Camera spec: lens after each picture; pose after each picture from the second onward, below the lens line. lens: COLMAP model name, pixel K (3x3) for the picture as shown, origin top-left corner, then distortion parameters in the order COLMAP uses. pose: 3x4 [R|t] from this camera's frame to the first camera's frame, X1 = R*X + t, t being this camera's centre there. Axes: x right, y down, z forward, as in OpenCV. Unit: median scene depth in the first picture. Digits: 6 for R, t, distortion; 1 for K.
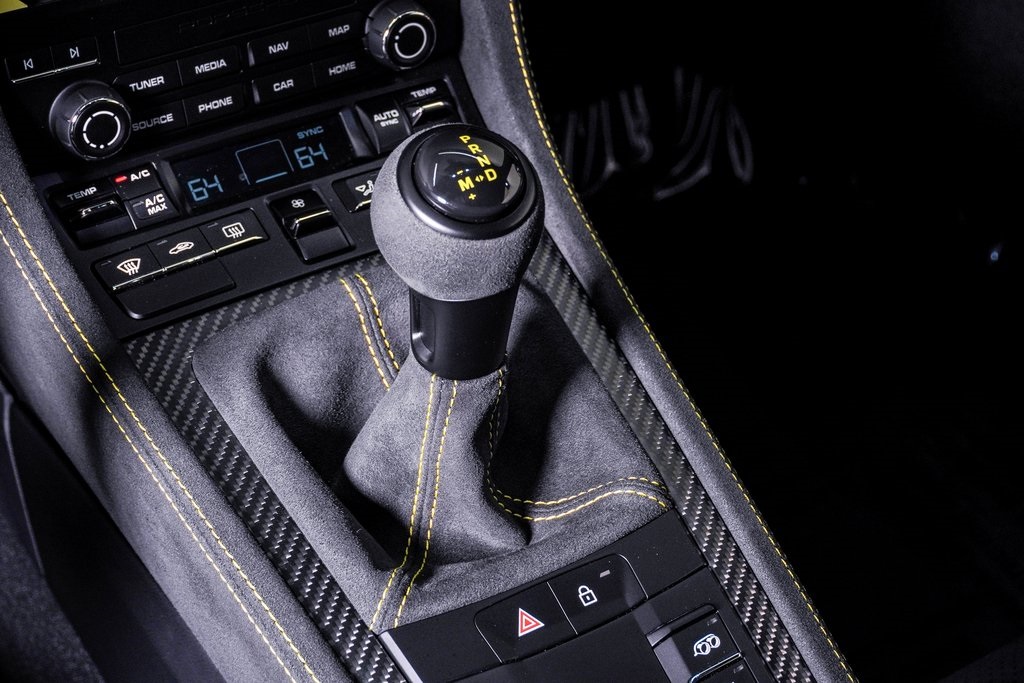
lens RADIAL K [[1989.7, 0, 514.1], [0, 1989.7, 342.8], [0, 0, 1]] dist [0.023597, 0.000000]
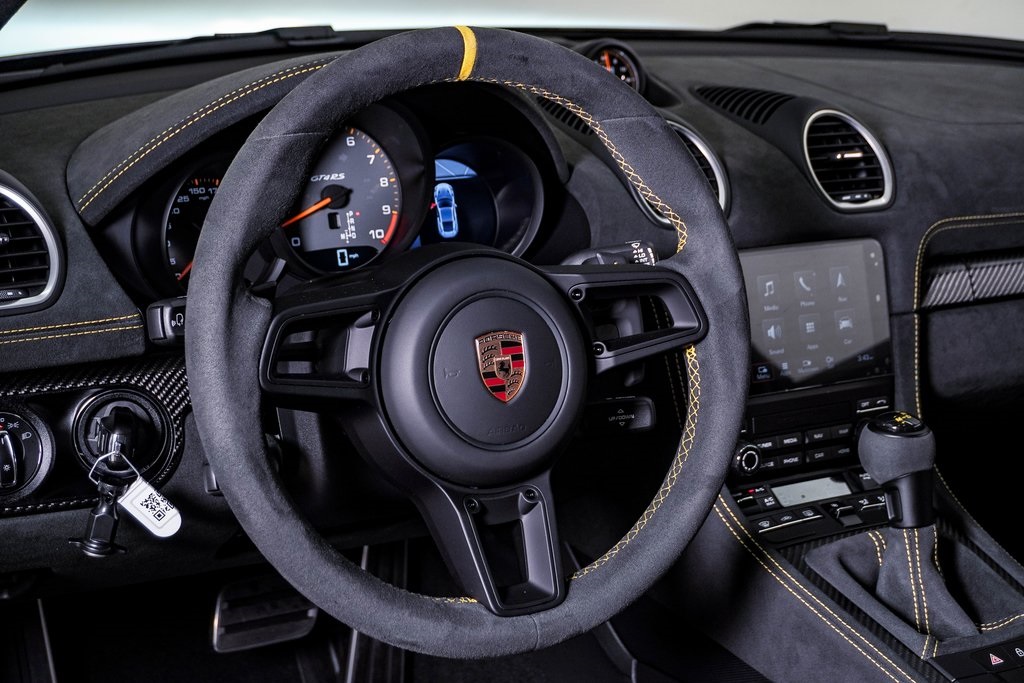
lens RADIAL K [[1692.1, 0, 512.9], [0, 1692.1, 342.7], [0, 0, 1]] dist [0.038096, 0.000000]
pose [[0.999209, -0.012361, -0.037790, -0.382586], [-0.004808, 0.905909, -0.423446, 0.534864], [0.039469, 0.423293, 0.905133, -0.685086]]
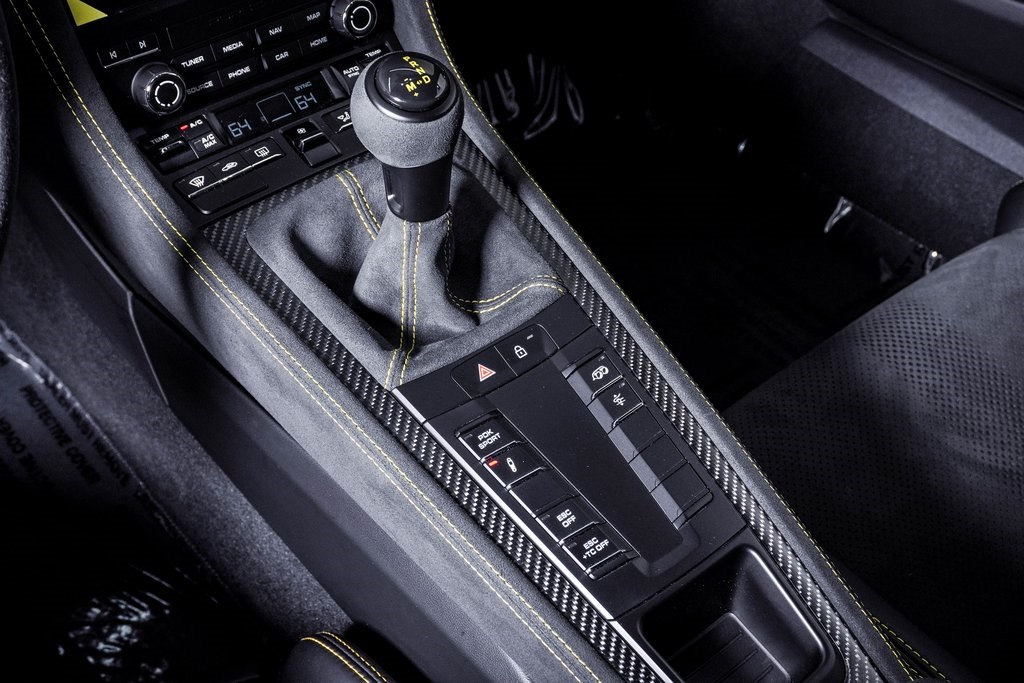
lens RADIAL K [[1248.4, 0, 508.1], [0, 1248.4, 344.5], [0, 0, 1]] dist [-0.015003, 0.000000]
pose [[0.991246, -0.123713, 0.046124, -0.015777], [0.120910, 0.990891, 0.059294, 0.057114], [-0.053039, -0.053198, 0.997174, 0.024435]]
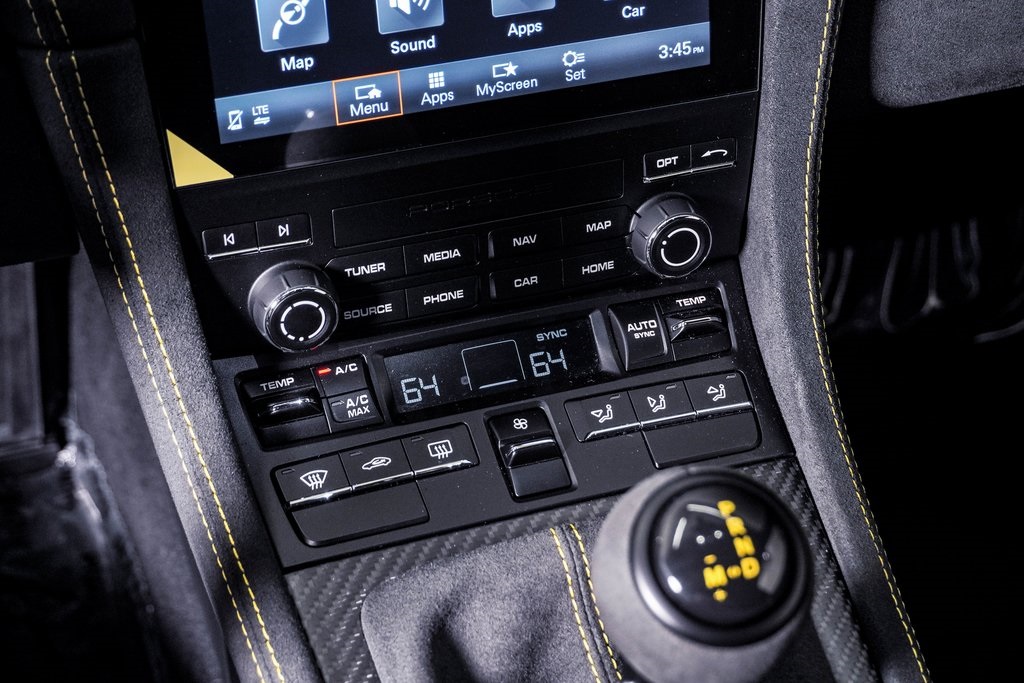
lens RADIAL K [[1813.7, 0, 512.2], [0, 1813.7, 340.0], [0, 0, 1]] dist [-0.004334, 0.000000]
pose [[0.973694, 0.139239, -0.180367, 0.025010], [-0.137708, 0.990249, 0.021045, -0.125455], [0.181538, 0.004347, 0.983374, 0.235057]]
